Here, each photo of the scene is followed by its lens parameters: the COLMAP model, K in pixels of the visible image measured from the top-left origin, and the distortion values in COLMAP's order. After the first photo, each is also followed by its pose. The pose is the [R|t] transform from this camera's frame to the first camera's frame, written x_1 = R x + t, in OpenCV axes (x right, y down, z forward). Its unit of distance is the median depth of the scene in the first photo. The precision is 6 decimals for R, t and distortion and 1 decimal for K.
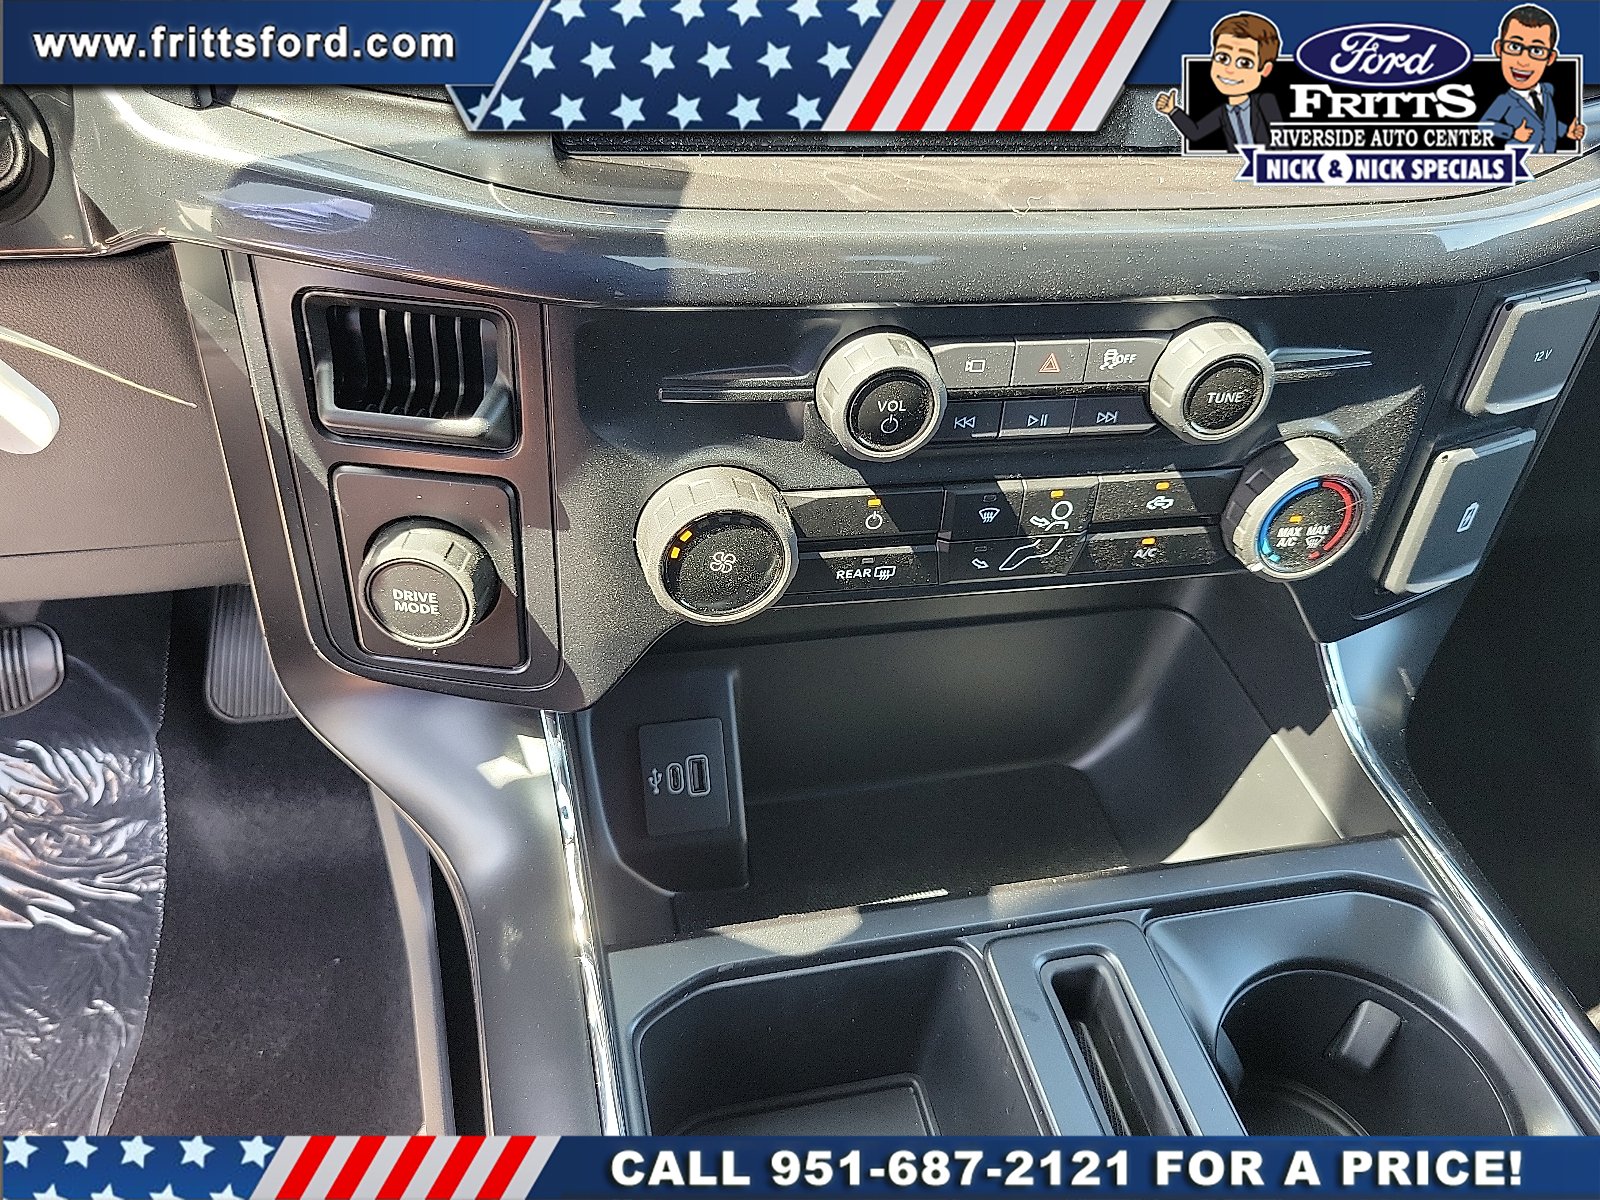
lens RADIAL K [[1234.9, 0, 781.3], [0, 1234.9, 617.9], [0, 0, 1]] dist [0.018702, -0.004953]
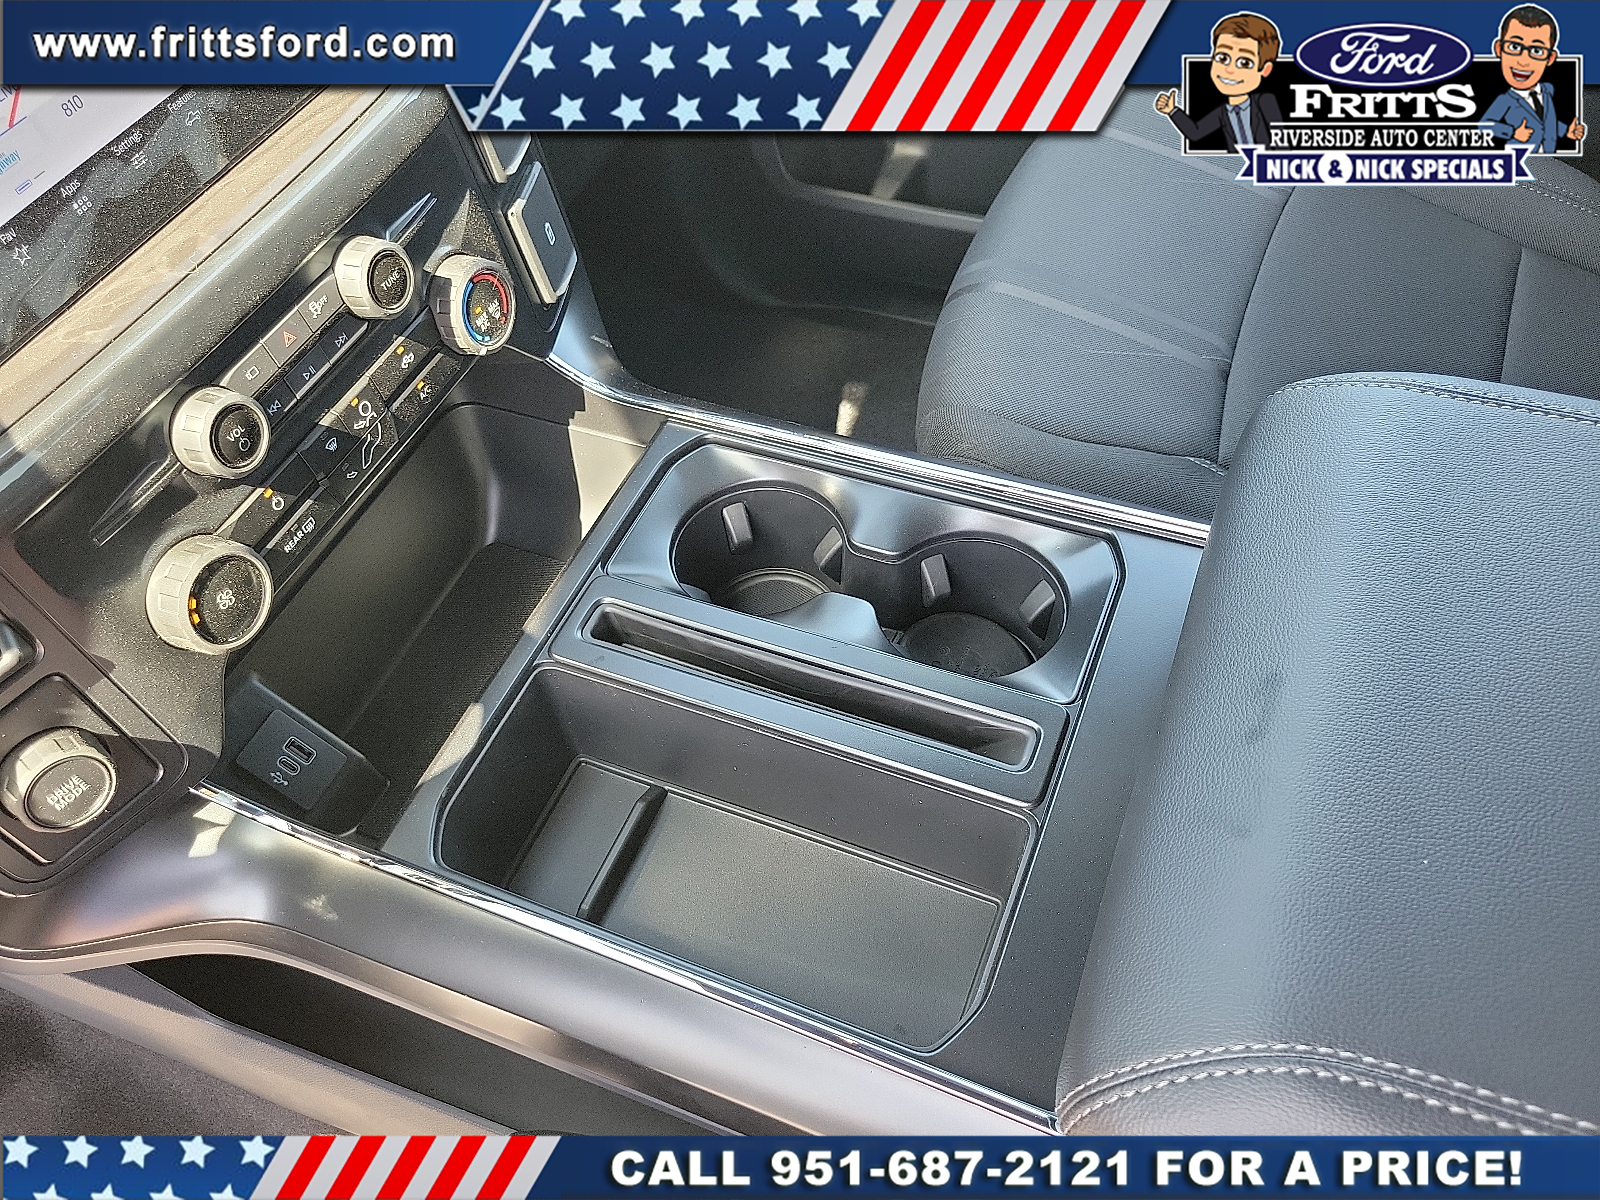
lens RADIAL K [[1234.9, 0, 800.2], [0, 1234.9, 613.9], [0, 0, 1]] dist [0.018702, -0.004953]
pose [[0.572155, -0.723024, 0.387136, -0.211586], [0.650258, 0.687579, 0.323109, -0.059384], [-0.499803, 0.066870, 0.863554, -0.472677]]
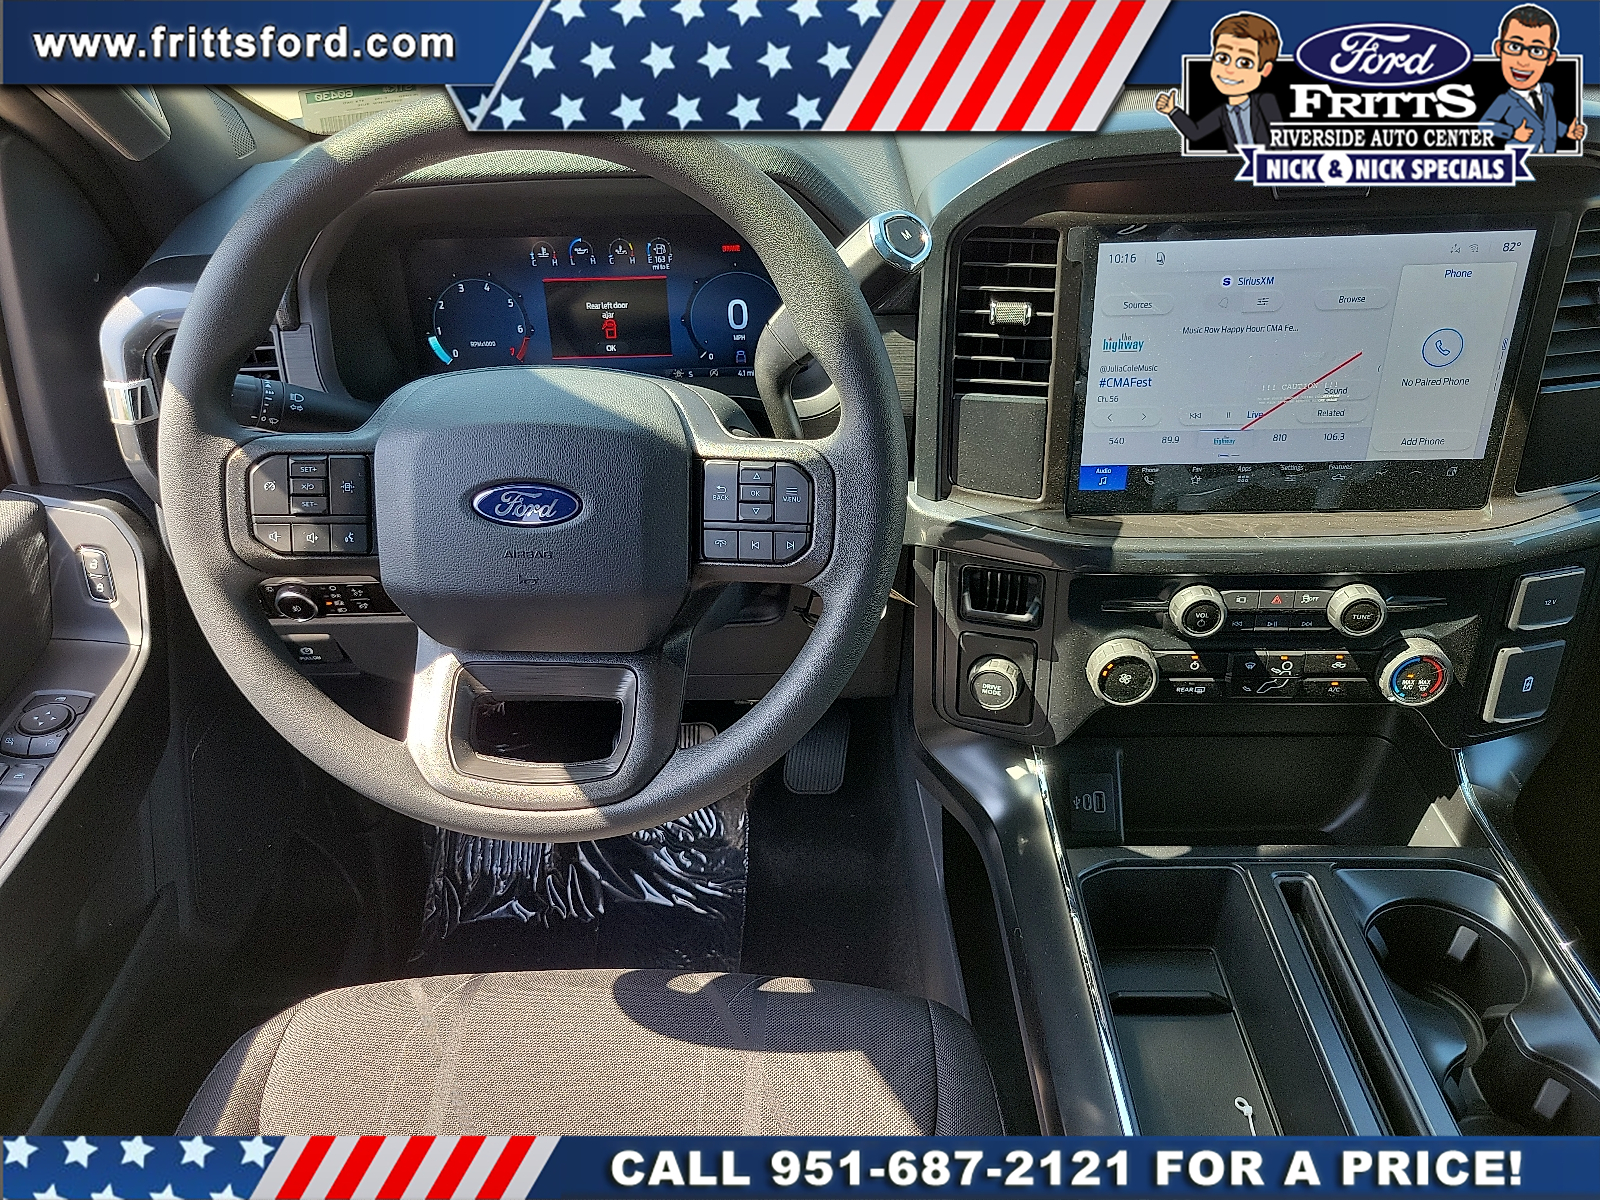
lens RADIAL K [[1234.9, 0, 764.9], [0, 1234.9, 619.7], [0, 0, 1]] dist [0.018702, -0.004953]
pose [[0.958487, 0.032485, -0.283279, -0.038864], [-0.080013, 0.984214, -0.157864, 0.251442], [0.273679, 0.173977, 0.945956, -1.329658]]
